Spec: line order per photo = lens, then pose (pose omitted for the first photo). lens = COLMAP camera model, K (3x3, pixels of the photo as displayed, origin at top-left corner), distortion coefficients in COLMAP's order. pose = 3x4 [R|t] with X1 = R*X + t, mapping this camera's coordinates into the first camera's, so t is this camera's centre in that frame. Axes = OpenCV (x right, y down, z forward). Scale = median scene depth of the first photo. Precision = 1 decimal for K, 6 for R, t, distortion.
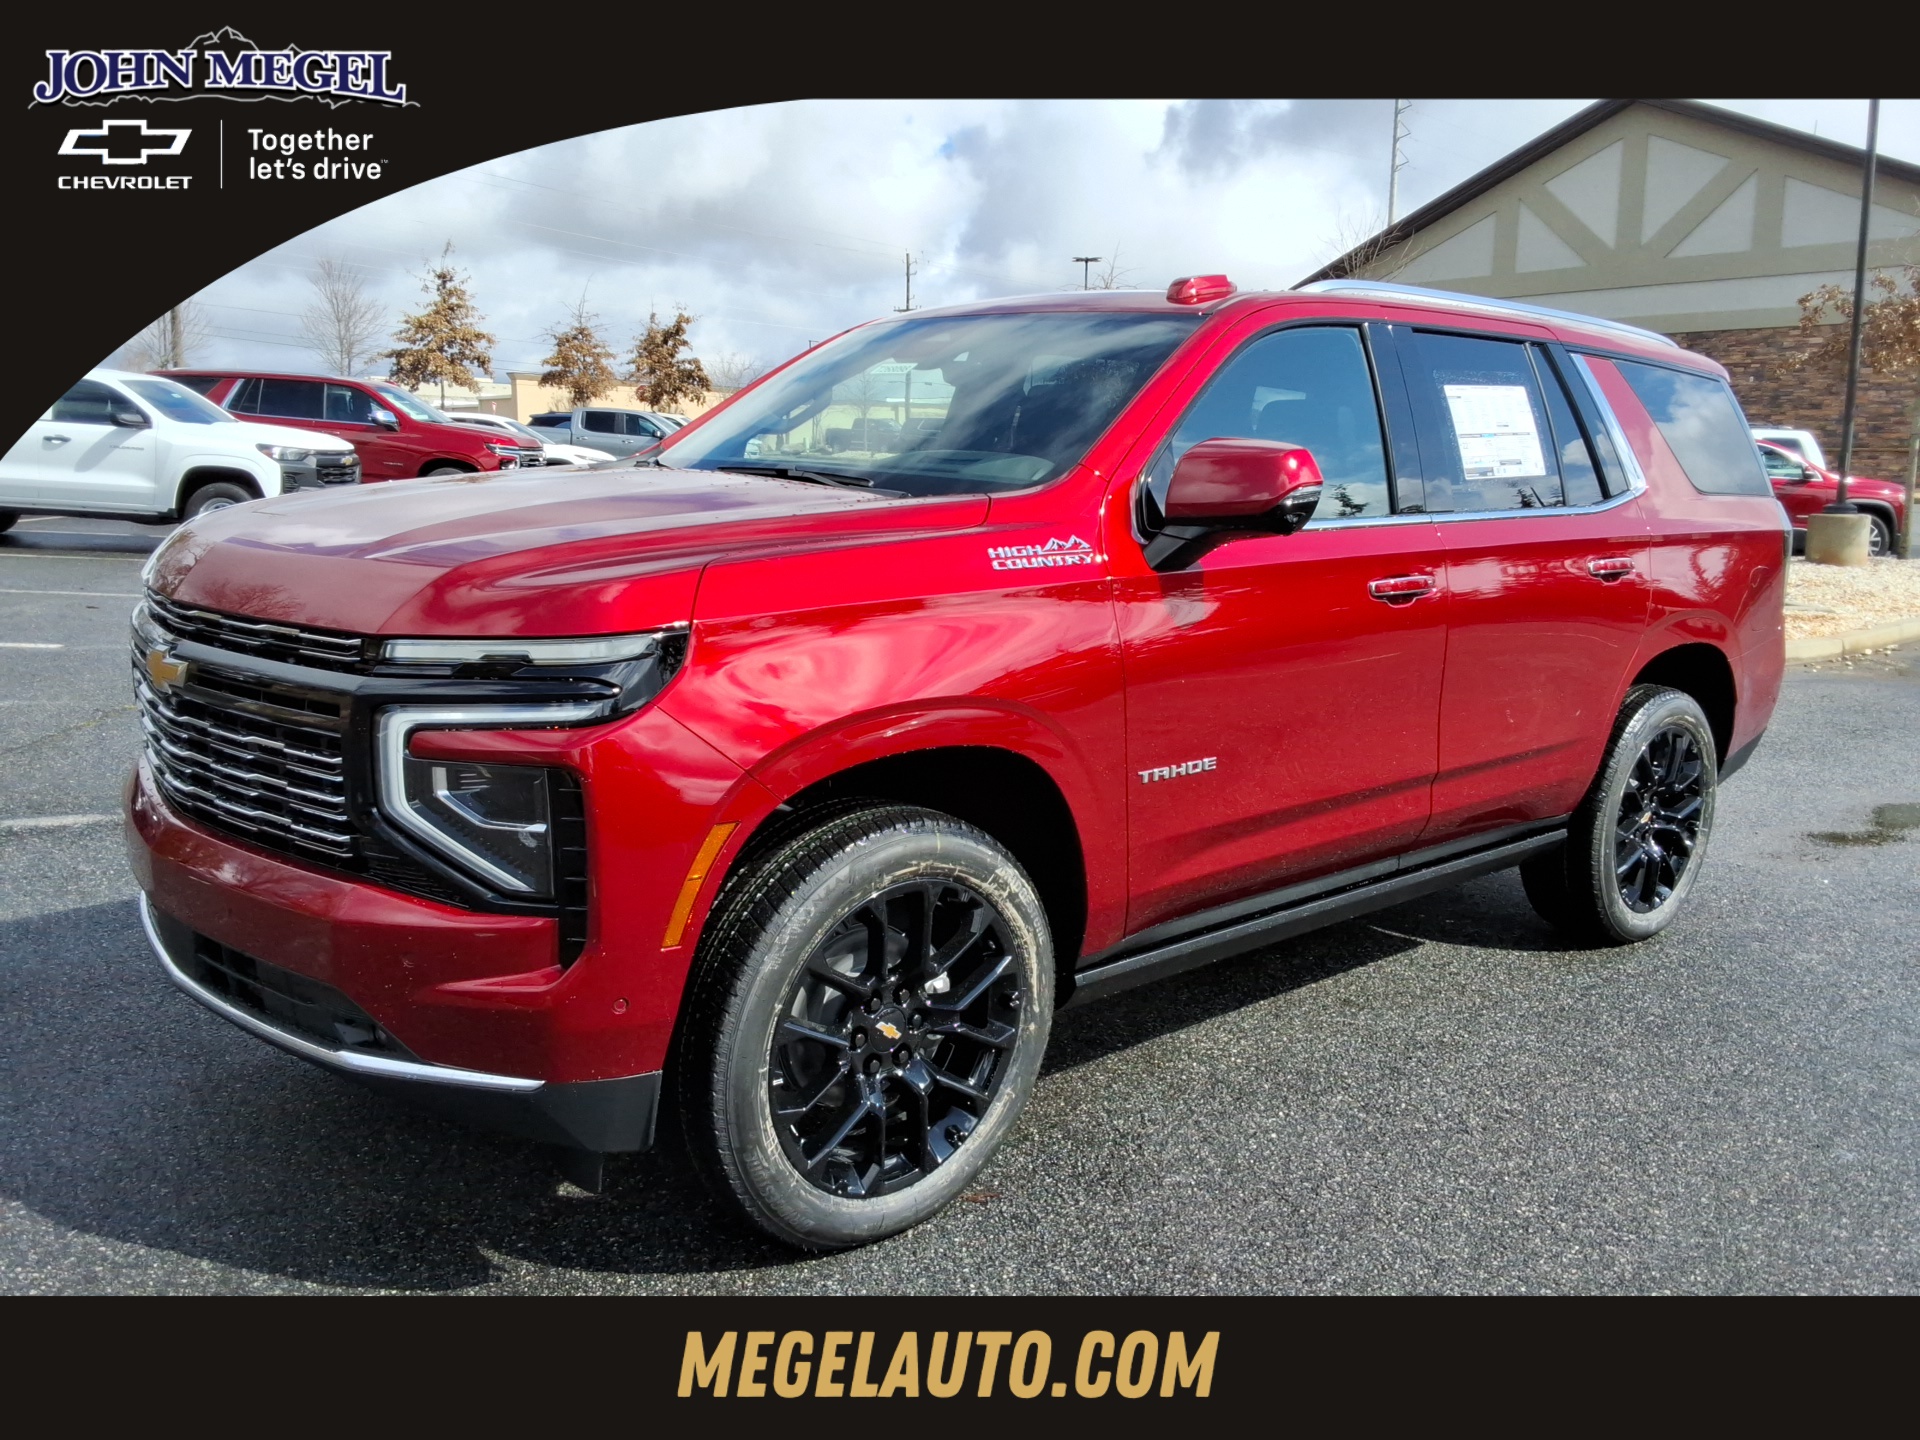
lens RADIAL K [[1564.3, 0, 964.4], [0, 1564.3, 705.5], [0, 0, 1]] dist [0.104625, -0.153449]
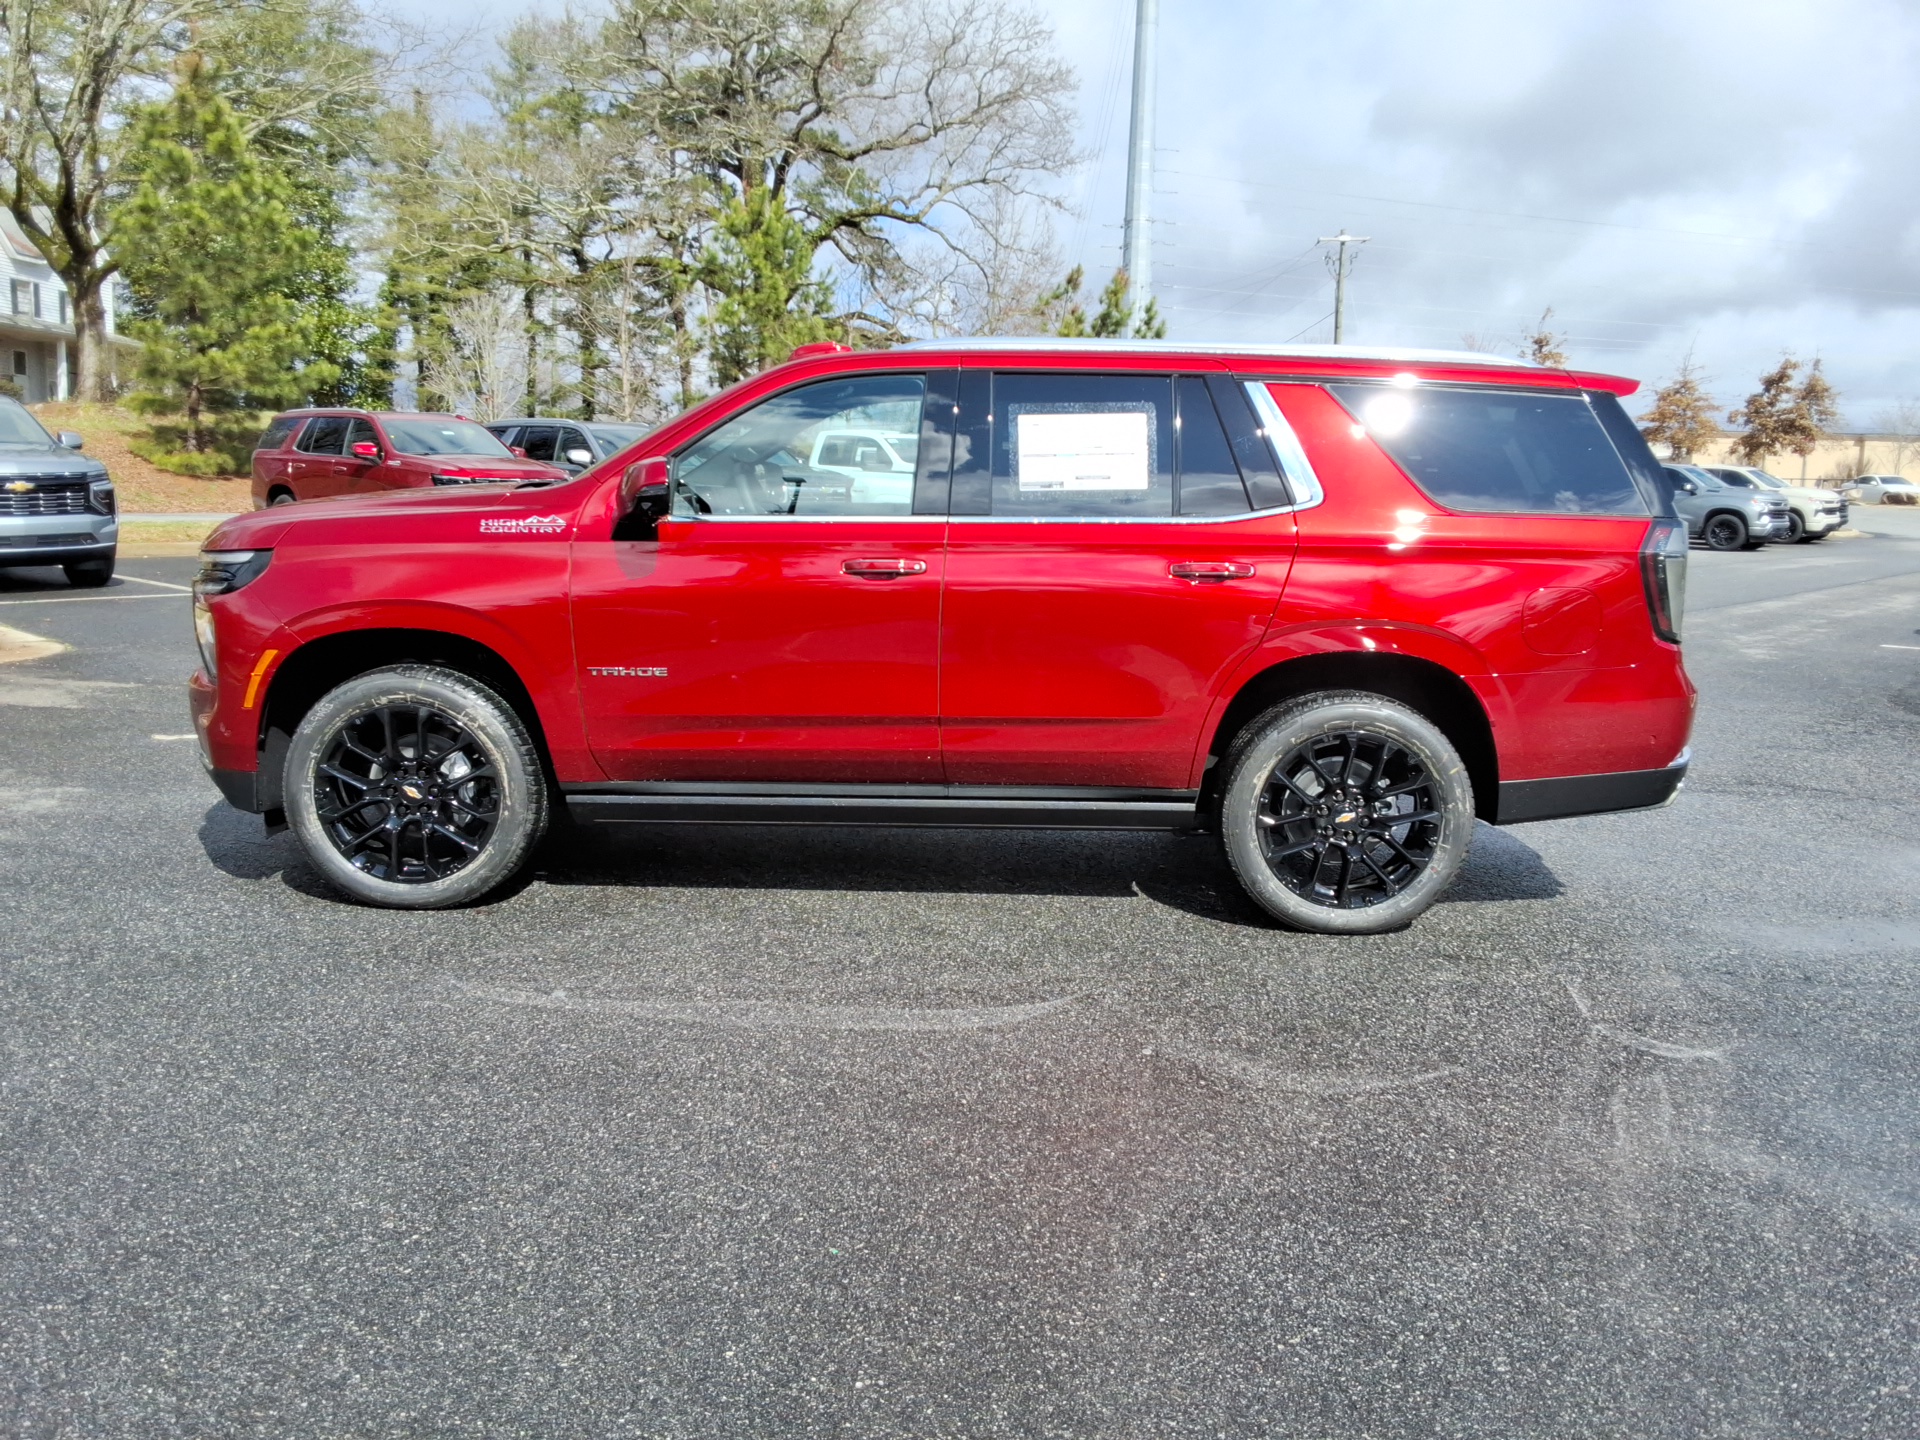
lens RADIAL K [[1564.3, 0, 971.4], [0, 1564.3, 715.8], [0, 0, 1]] dist [0.104625, -0.153449]
pose [[0.722975, 0.089315, -0.685076, 0.959507], [-0.112633, 0.993579, 0.010672, 0.019987], [0.681631, 0.069447, 0.728393, 0.080754]]
